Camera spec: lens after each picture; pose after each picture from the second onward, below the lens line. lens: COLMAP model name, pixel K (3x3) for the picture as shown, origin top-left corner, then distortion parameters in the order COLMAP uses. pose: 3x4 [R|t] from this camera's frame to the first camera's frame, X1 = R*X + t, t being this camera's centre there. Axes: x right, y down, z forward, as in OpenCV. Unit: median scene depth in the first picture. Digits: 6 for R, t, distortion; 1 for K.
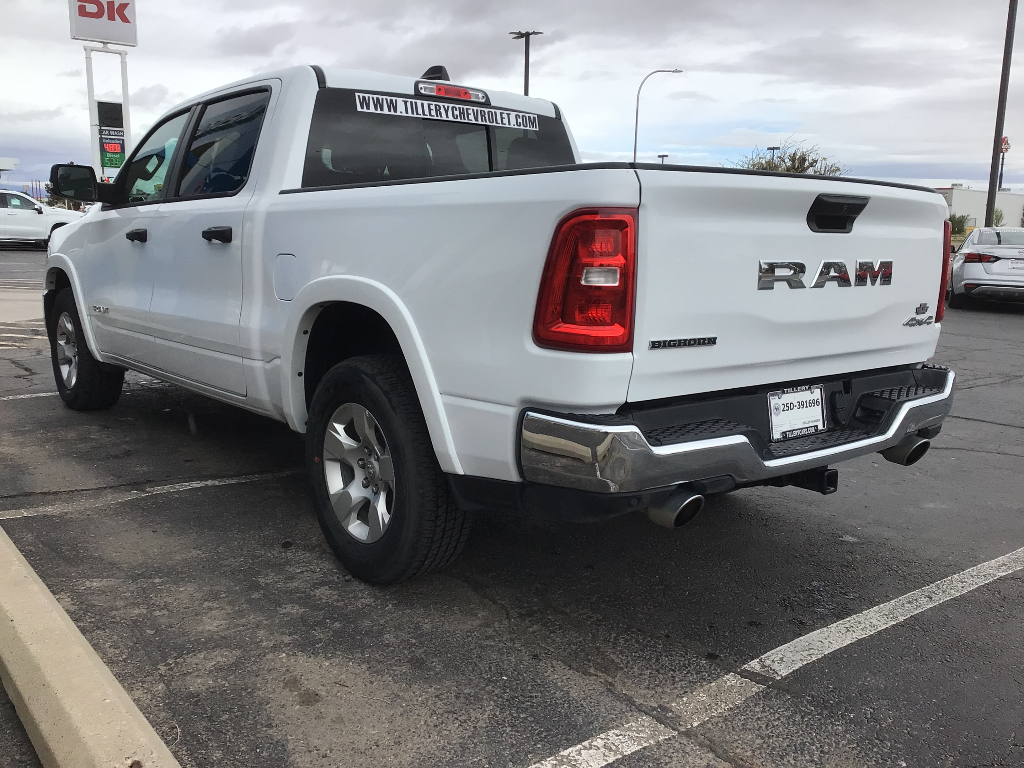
lens RADIAL K [[908.7, 0, 510.1], [0, 908.7, 384.0], [0, 0, 1]] dist [0.086483, -0.127903]
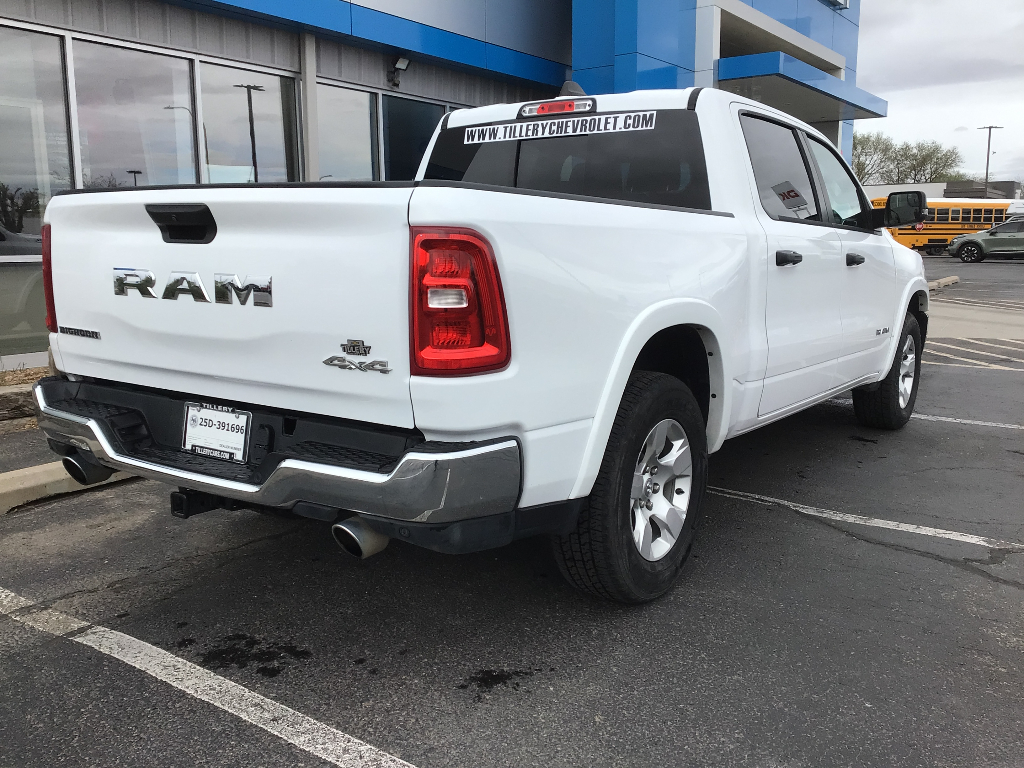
lens RADIAL K [[908.7, 0, 510.1], [0, 908.7, 384.0], [0, 0, 1]] dist [0.086483, -0.127903]
pose [[0.270107, 0.131348, -0.953829, 0.960217], [-0.157755, 0.983301, 0.090734, -0.112962], [0.949819, 0.125963, 0.286318, 0.748651]]
